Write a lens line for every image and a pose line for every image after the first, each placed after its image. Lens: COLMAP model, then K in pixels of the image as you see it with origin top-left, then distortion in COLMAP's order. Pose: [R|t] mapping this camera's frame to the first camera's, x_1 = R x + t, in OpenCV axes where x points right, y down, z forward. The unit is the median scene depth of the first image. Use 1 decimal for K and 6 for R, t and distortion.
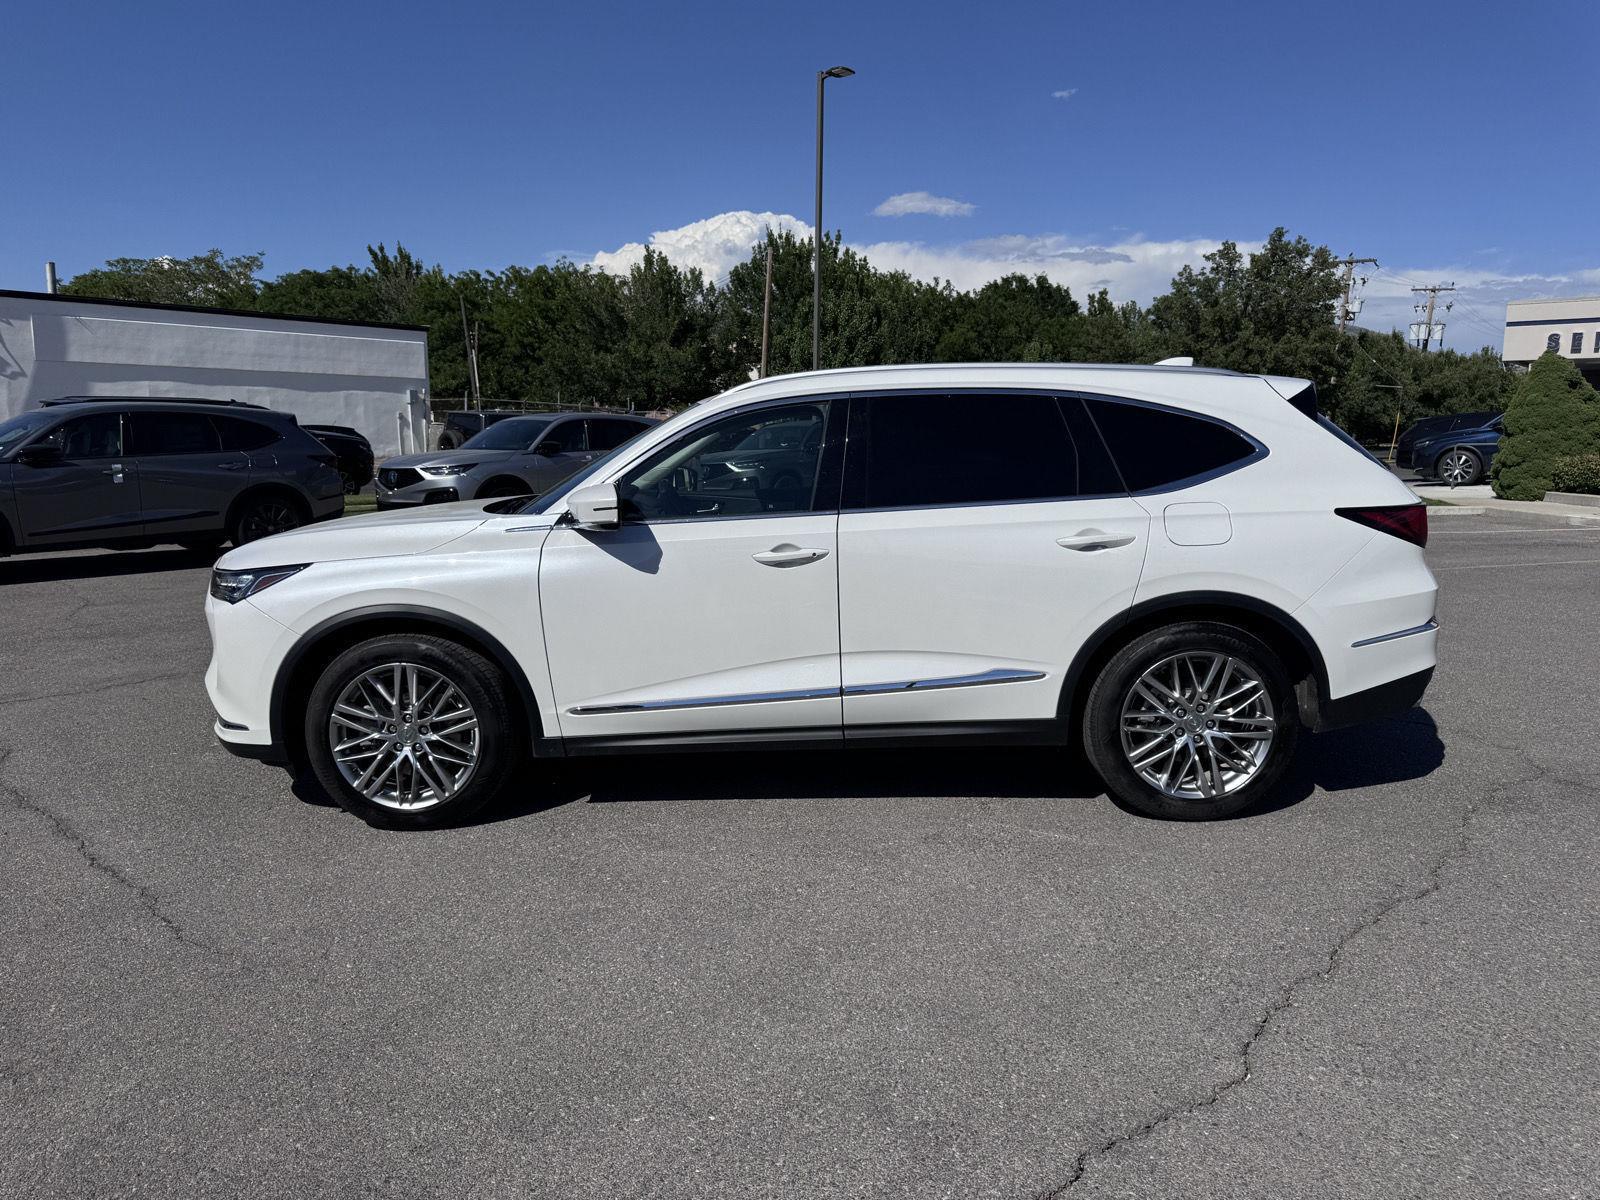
lens RADIAL K [[1108.2, 0, 720.6], [0, 1108.2, 597.3], [0, 0, 1]] dist [0.060641, -0.073894]
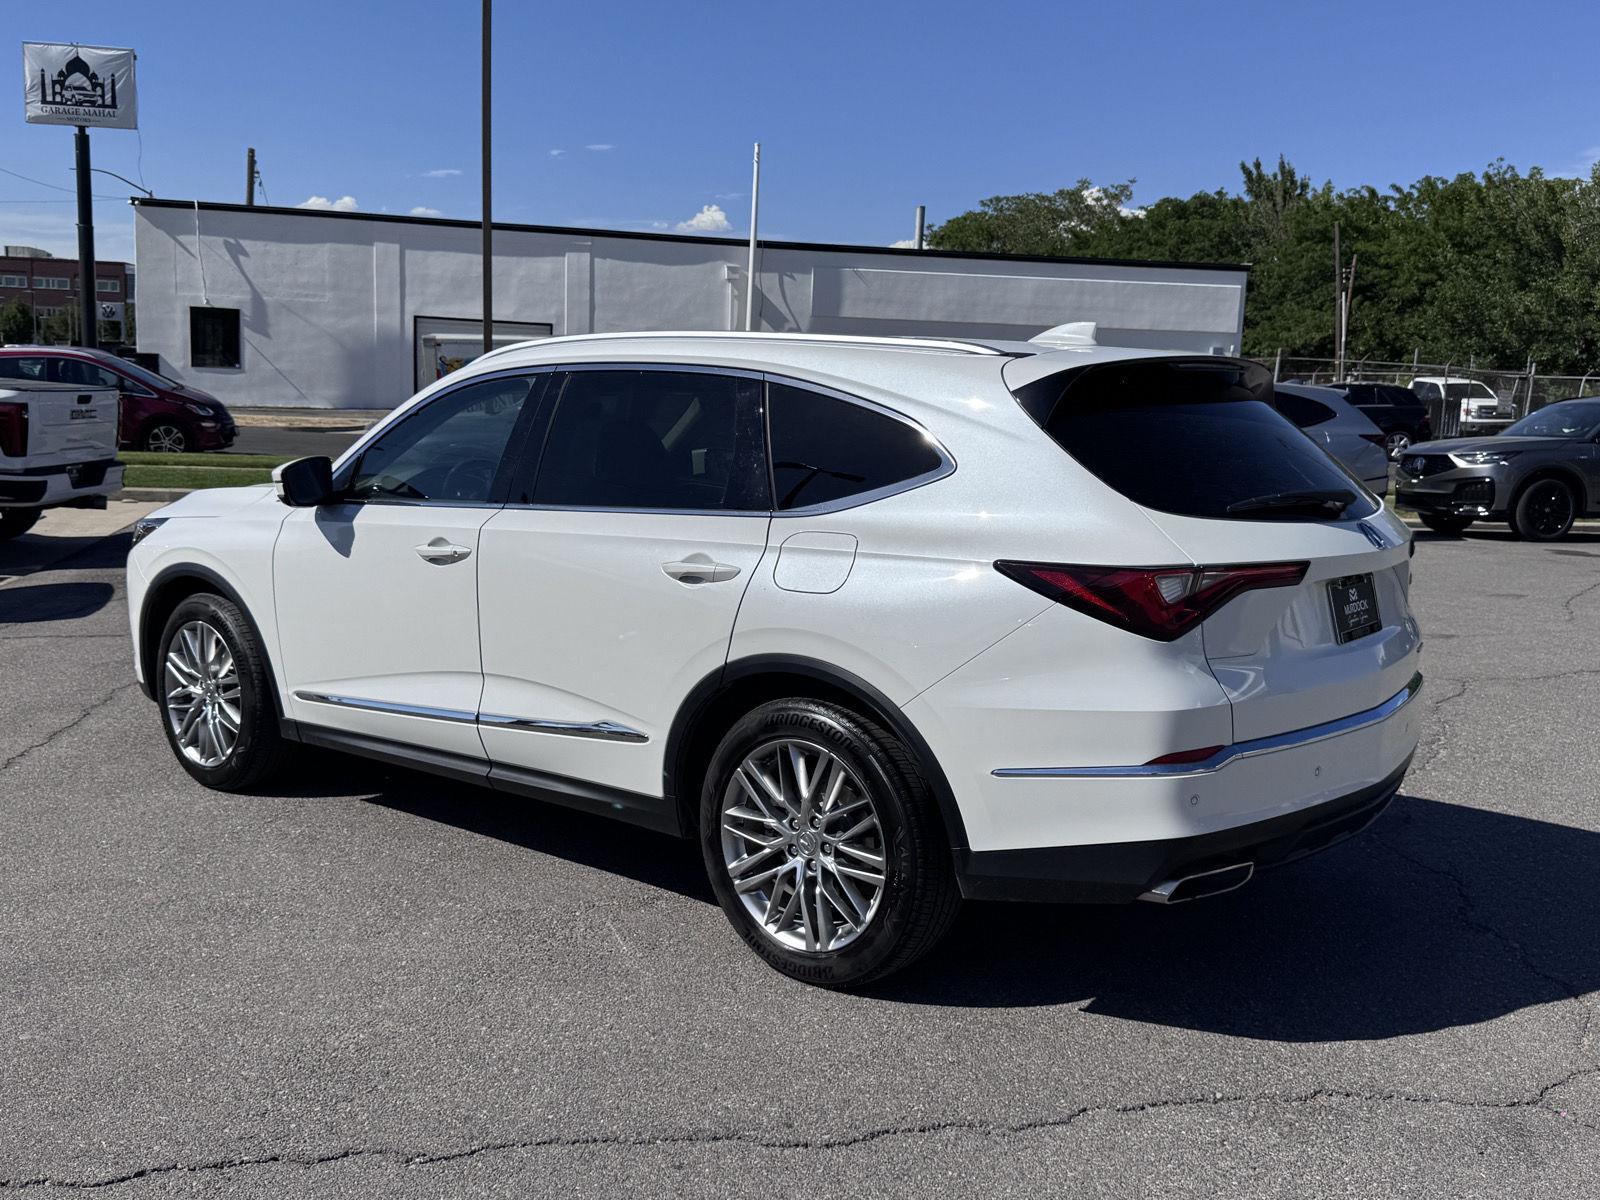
lens RADIAL K [[1410.2, 0, 761.2], [0, 1410.2, 600.7], [0, 0, 1]] dist [0.090961, -0.137772]
pose [[0.799919, 0.114819, -0.589022, 0.866959], [-0.118957, 0.992387, 0.031898, -0.061268], [0.588200, 0.044553, 0.807487, 0.243470]]
